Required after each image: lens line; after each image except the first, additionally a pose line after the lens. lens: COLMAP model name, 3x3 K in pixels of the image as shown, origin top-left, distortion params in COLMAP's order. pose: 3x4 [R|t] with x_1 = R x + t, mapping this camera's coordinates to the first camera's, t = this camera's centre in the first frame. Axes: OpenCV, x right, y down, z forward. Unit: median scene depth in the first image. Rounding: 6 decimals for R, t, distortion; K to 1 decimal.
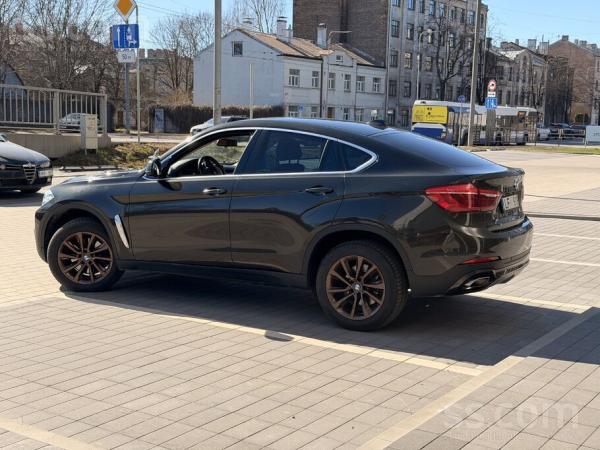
lens RADIAL K [[814.7, 0, 300.0], [0, 814.7, 225.0], [0, 0, 1]] dist [0.045140, 0.066663]
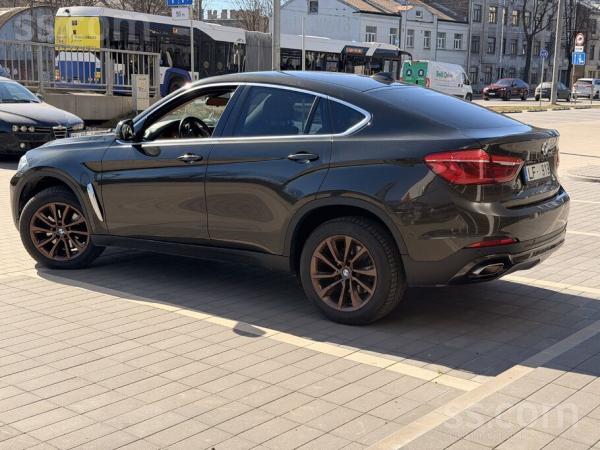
lens RADIAL K [[814.7, 0, 300.0], [0, 814.7, 225.0], [0, 0, 1]] dist [0.045140, 0.066663]
pose [[0.995136, 0.007963, -0.098191, 0.101217], [-0.003210, 0.998820, 0.048465, -0.013143], [0.098461, -0.047914, 0.993987, 0.153223]]
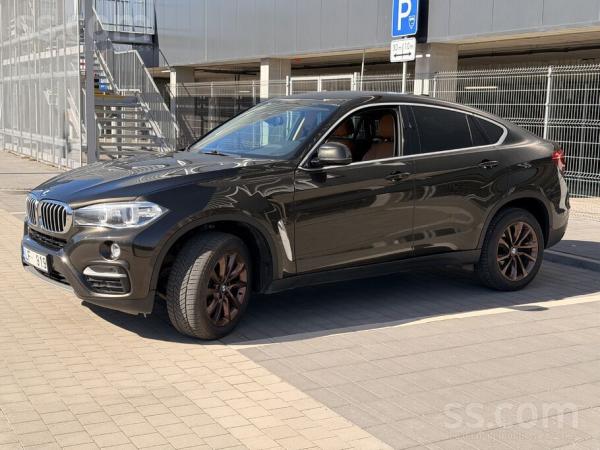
lens RADIAL K [[814.7, 0, 300.0], [0, 814.7, 225.0], [0, 0, 1]] dist [0.045140, 0.066663]
pose [[0.462234, -0.134492, 0.876500, -0.969302], [0.098801, 0.990088, 0.099817, -0.090542], [-0.881237, 0.040460, 0.470940, 0.707714]]
